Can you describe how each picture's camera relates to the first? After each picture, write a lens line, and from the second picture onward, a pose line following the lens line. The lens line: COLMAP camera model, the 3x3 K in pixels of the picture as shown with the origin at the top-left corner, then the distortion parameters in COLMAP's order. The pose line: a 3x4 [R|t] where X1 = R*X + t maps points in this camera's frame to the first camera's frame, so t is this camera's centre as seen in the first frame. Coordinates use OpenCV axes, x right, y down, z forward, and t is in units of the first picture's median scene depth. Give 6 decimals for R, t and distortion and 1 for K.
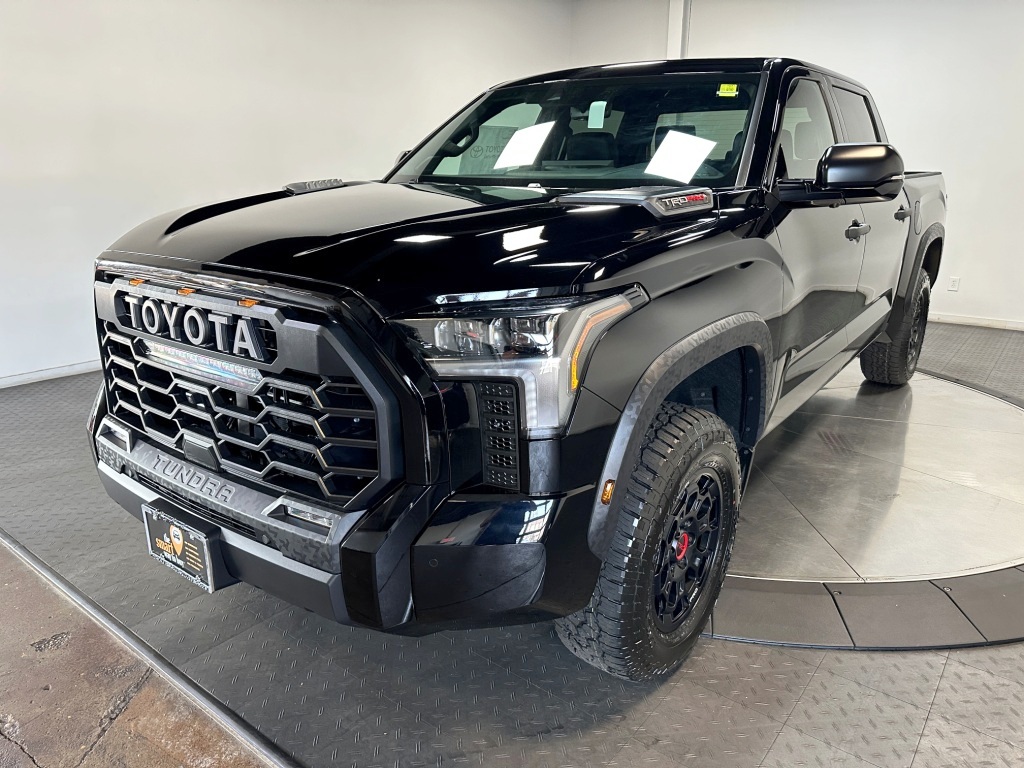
lens RADIAL K [[723.6, 0, 517.5], [0, 723.6, 389.4], [0, 0, 1]] dist [0.097731, -0.149816]
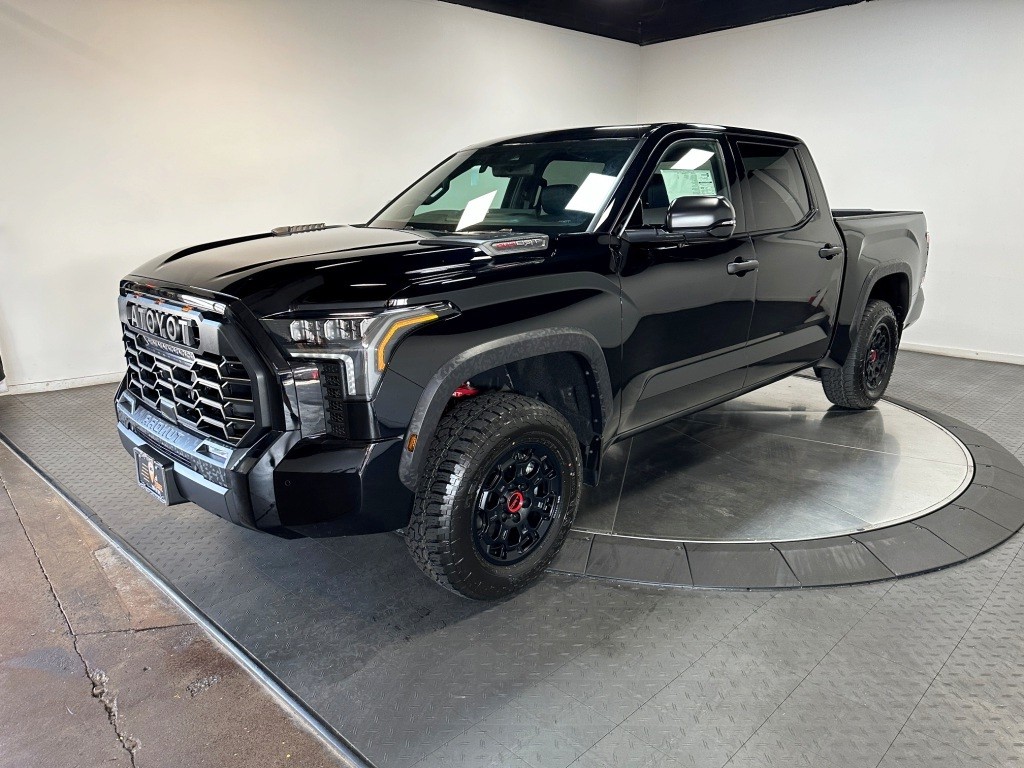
lens RADIAL K [[723.6, 0, 517.5], [0, 723.6, 389.4], [0, 0, 1]] dist [0.097731, -0.149816]
pose [[0.988872, 0.032997, -0.145065, 0.465561], [-0.039270, 0.998404, -0.040592, 0.072775], [0.143494, 0.045837, 0.988589, -0.348958]]
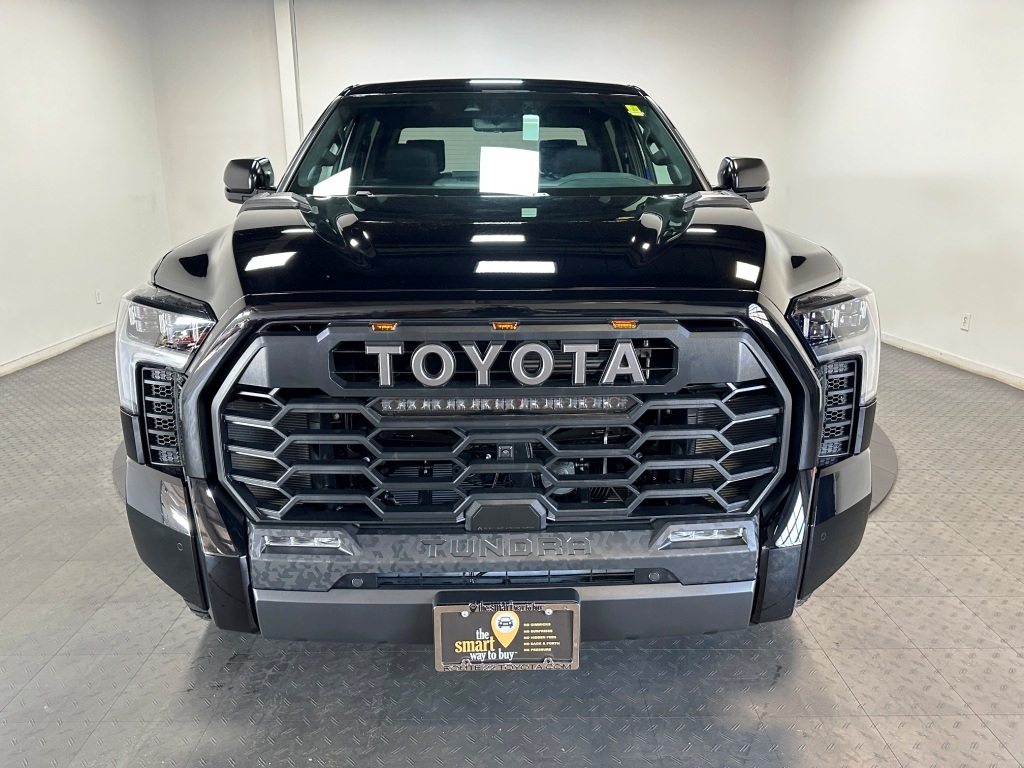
lens RADIAL K [[723.6, 0, 517.5], [0, 723.6, 389.4], [0, 0, 1]] dist [0.097731, -0.149816]
pose [[0.779483, -0.176728, 0.600977, -0.885947], [0.188565, 0.981078, 0.043929, -0.088835], [-0.597369, 0.079081, 0.798058, 0.318675]]
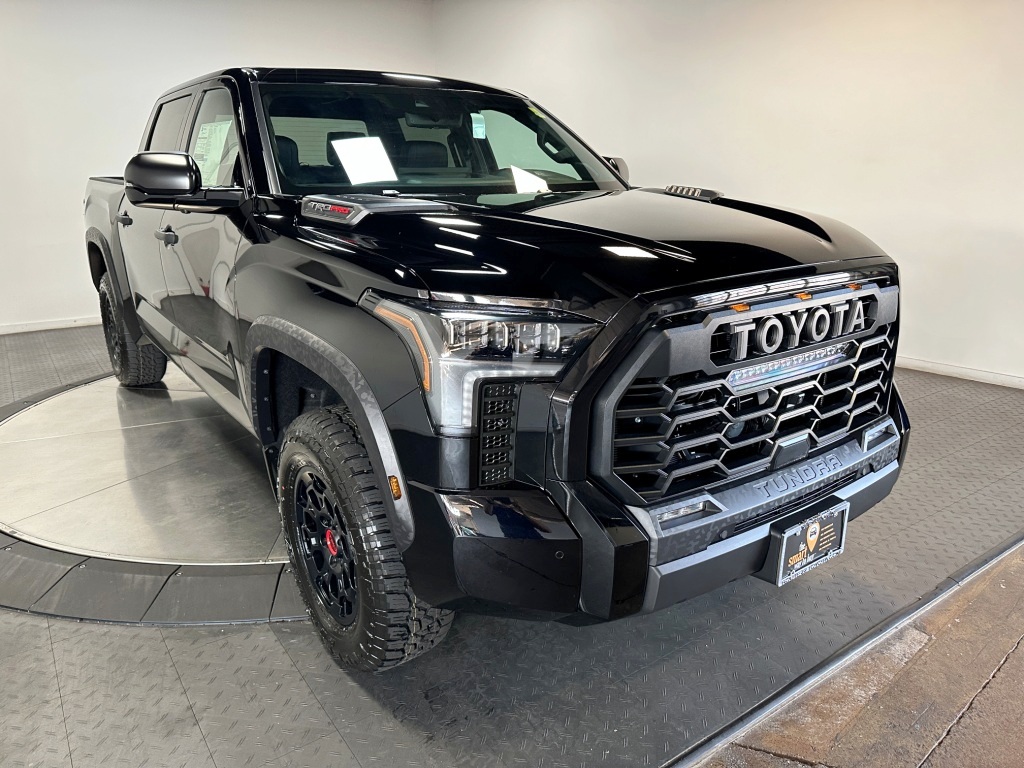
lens RADIAL K [[723.6, 0, 517.5], [0, 723.6, 389.4], [0, 0, 1]] dist [0.097731, -0.149816]
pose [[0.271768, -0.280679, 0.920522, -1.452285], [0.283114, 0.937513, 0.202276, -0.312253], [-0.919776, 0.205640, 0.334251, 0.982331]]
